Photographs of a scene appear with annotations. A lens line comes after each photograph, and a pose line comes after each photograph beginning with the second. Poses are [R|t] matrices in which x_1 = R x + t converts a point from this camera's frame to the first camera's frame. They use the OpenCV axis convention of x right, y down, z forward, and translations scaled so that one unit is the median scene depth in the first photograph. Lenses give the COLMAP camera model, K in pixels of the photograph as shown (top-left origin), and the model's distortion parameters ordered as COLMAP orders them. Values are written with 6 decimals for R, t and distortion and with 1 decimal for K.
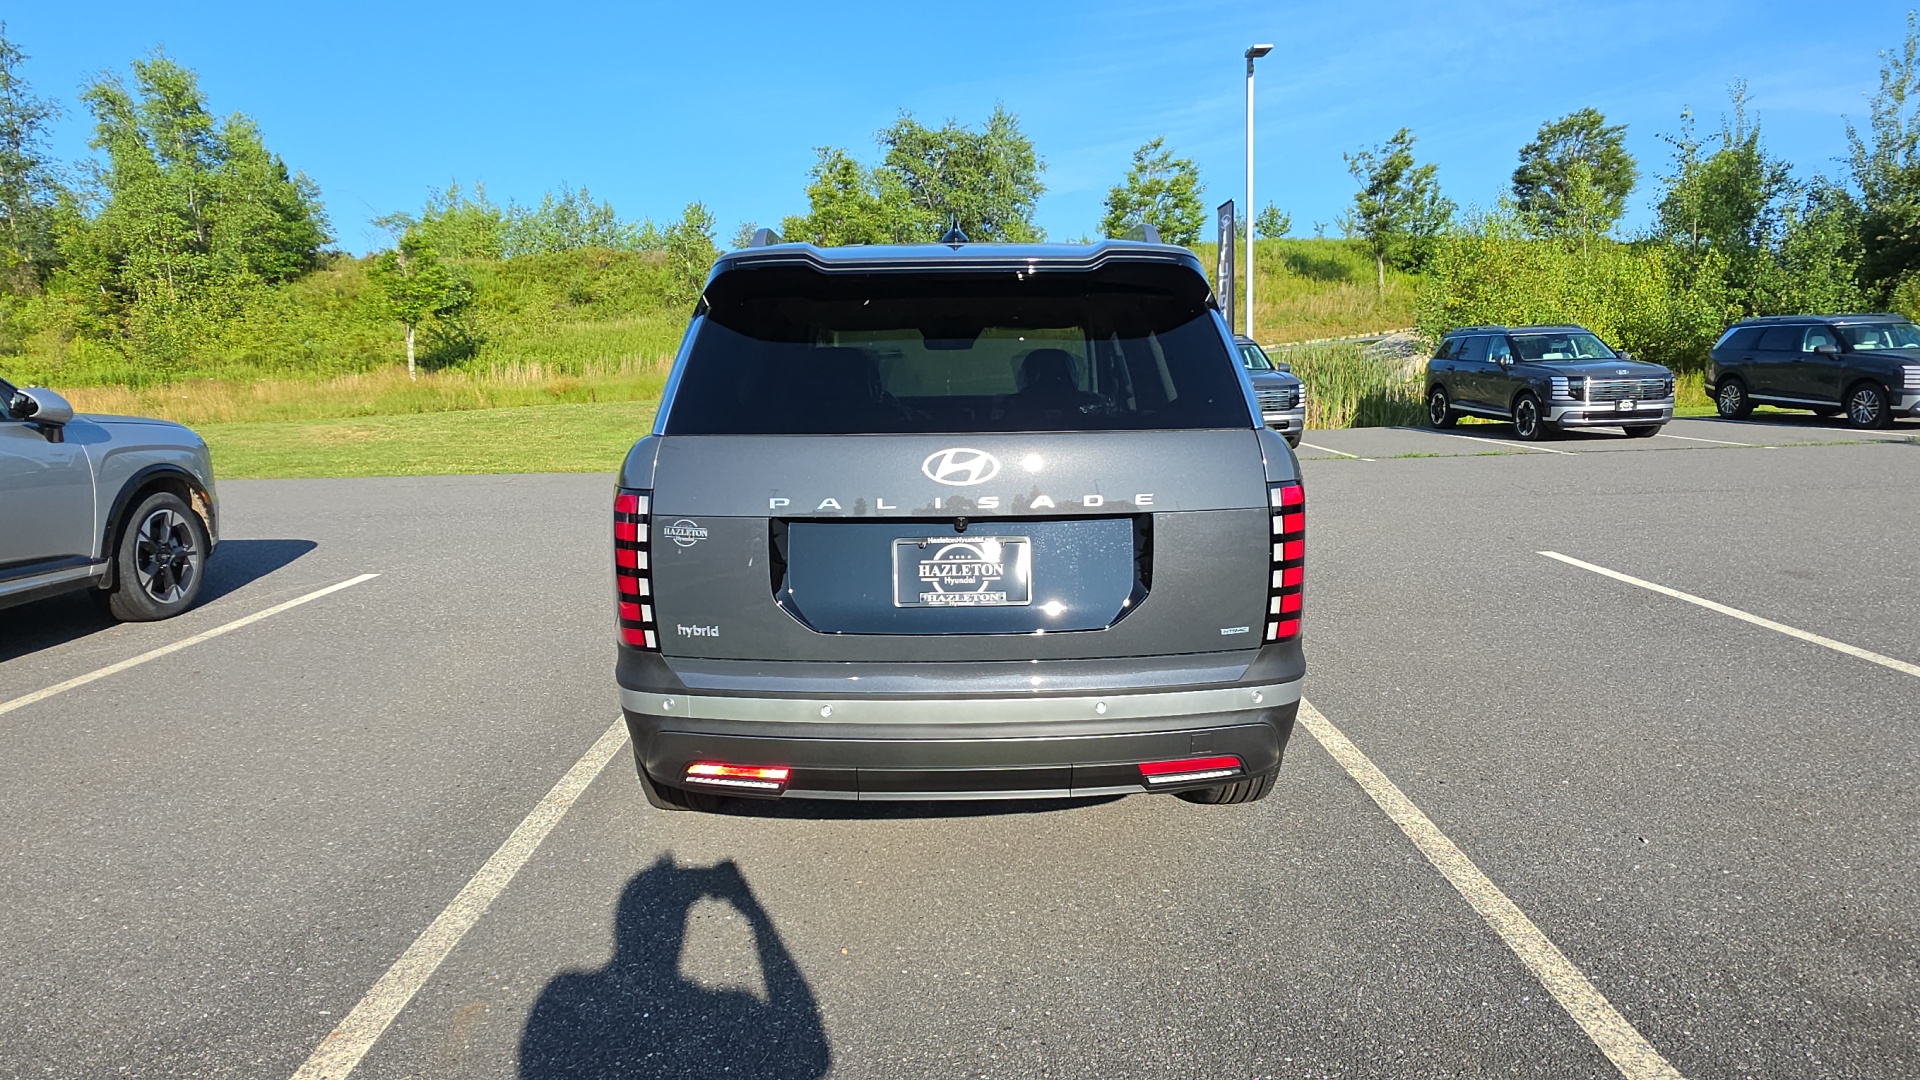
lens RADIAL K [[1157.6, 0, 960.0], [0, 1157.6, 540.0], [0, 0, 1]] dist [0.024073, -0.013537]
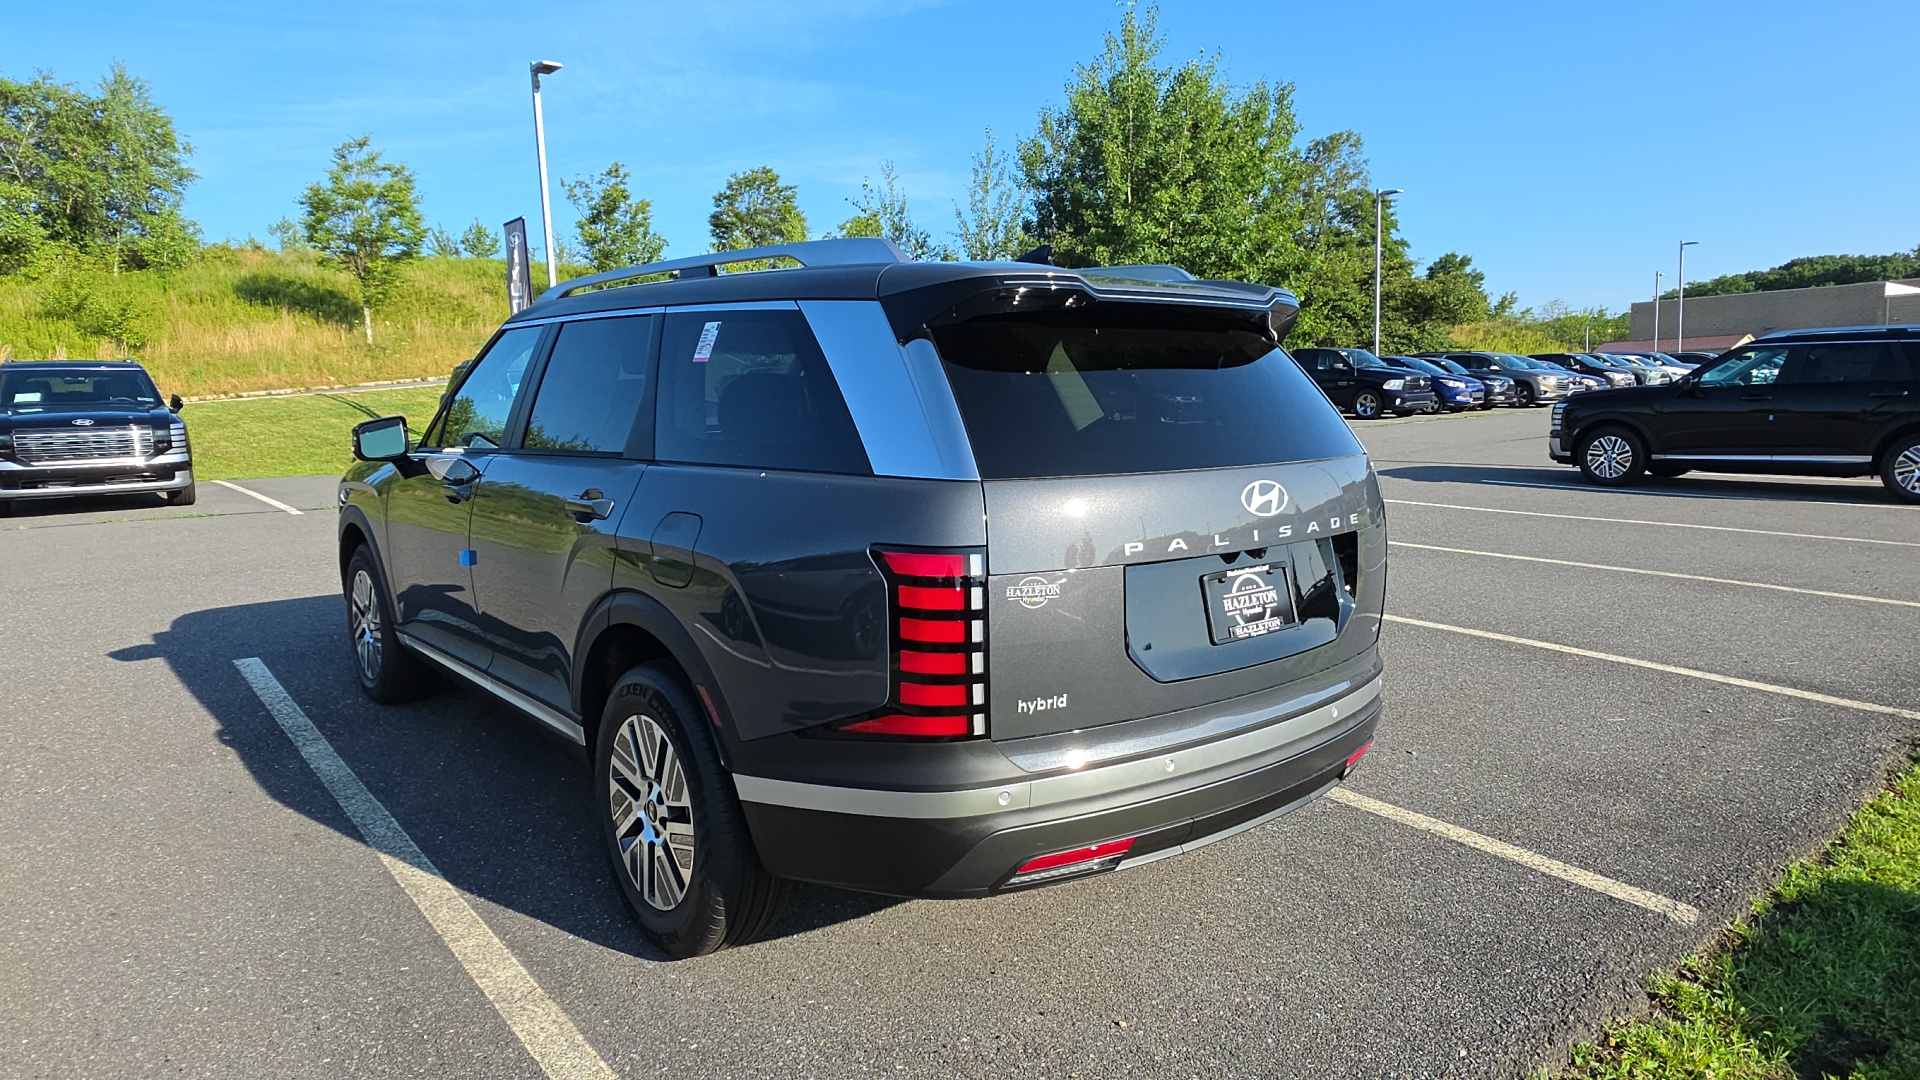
lens RADIAL K [[1157.6, 0, 960.0], [0, 1157.6, 540.0], [0, 0, 1]] dist [0.024073, -0.013537]
pose [[0.772884, -0.075222, 0.630072, -0.062208], [0.088755, 0.996003, 0.010037, -0.004421], [-0.628309, 0.048165, 0.776472, 0.027857]]
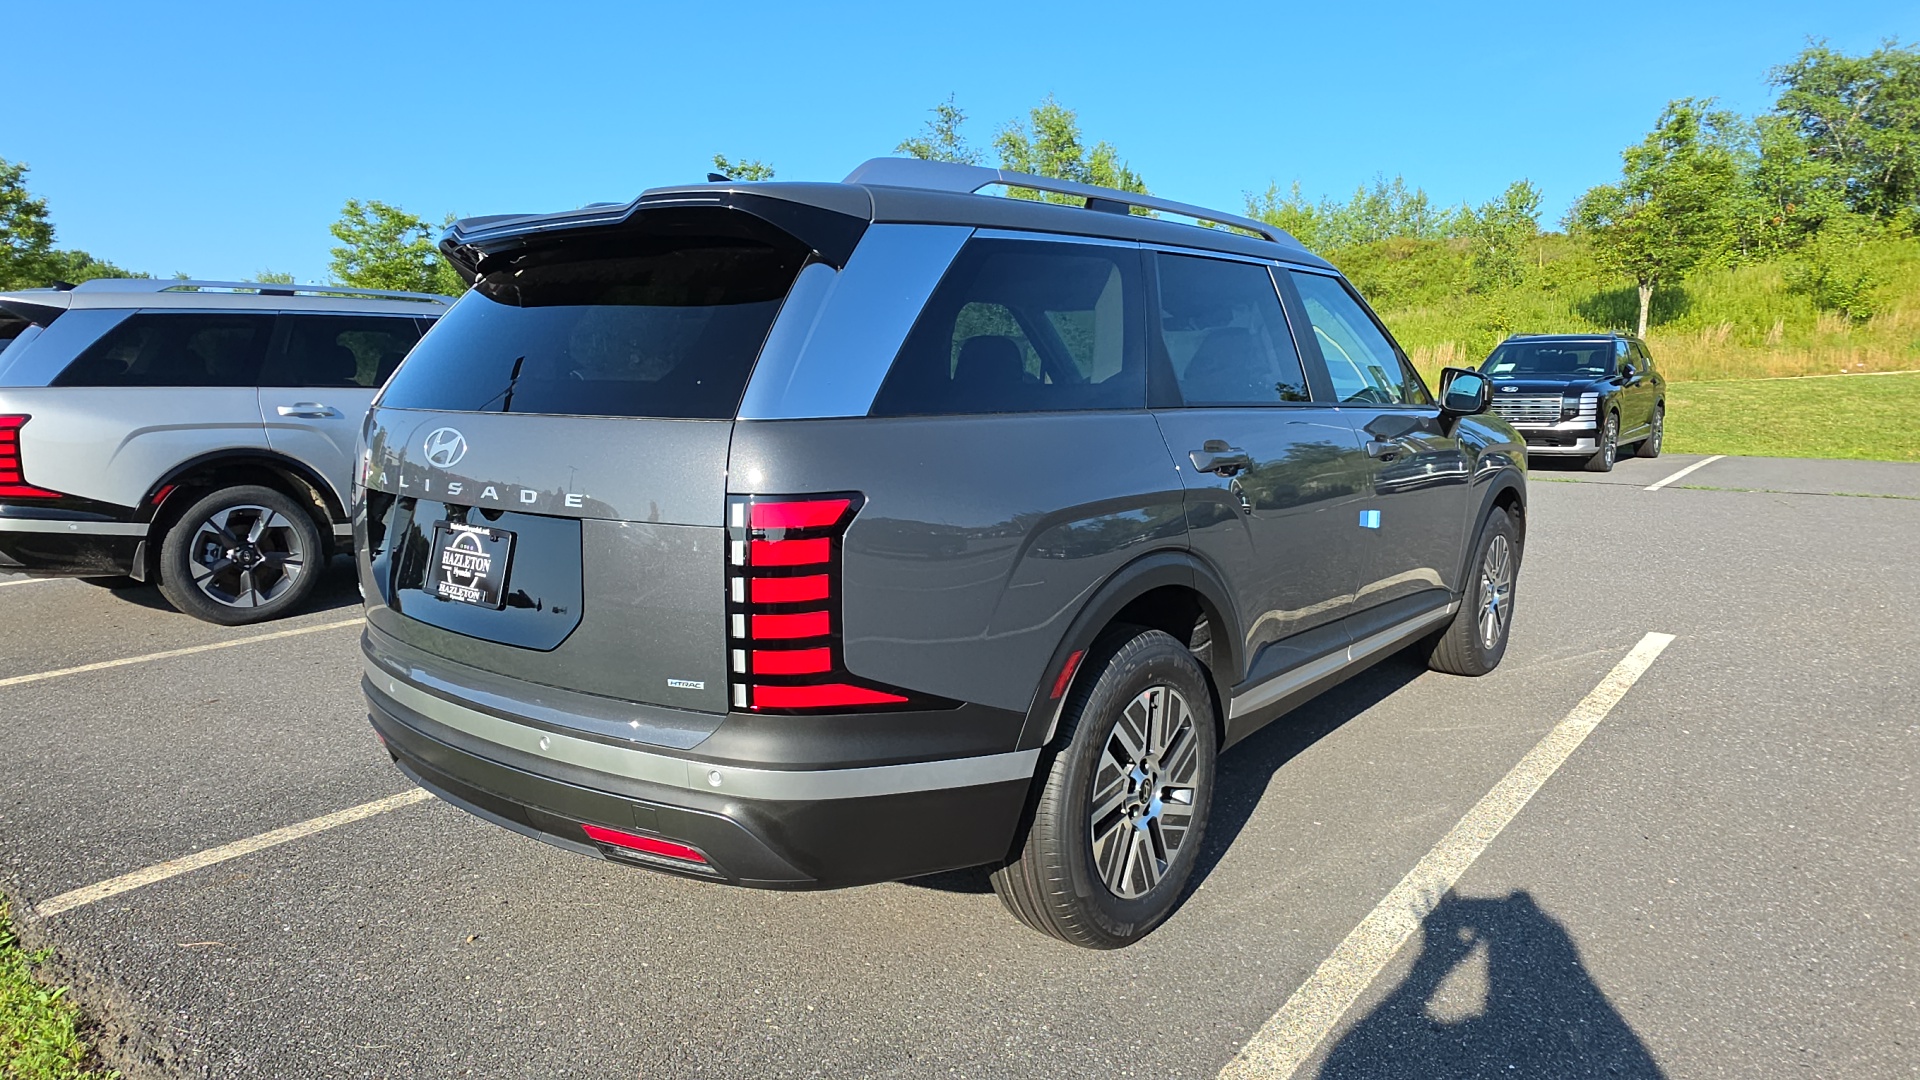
lens RADIAL K [[1157.6, 0, 960.0], [0, 1157.6, 540.0], [0, 0, 1]] dist [0.024073, -0.013537]
pose [[0.760518, 0.105903, -0.640622, 0.066031], [-0.103855, 0.993748, 0.040986, -0.005120], [0.640957, 0.035361, 0.766761, 0.041207]]
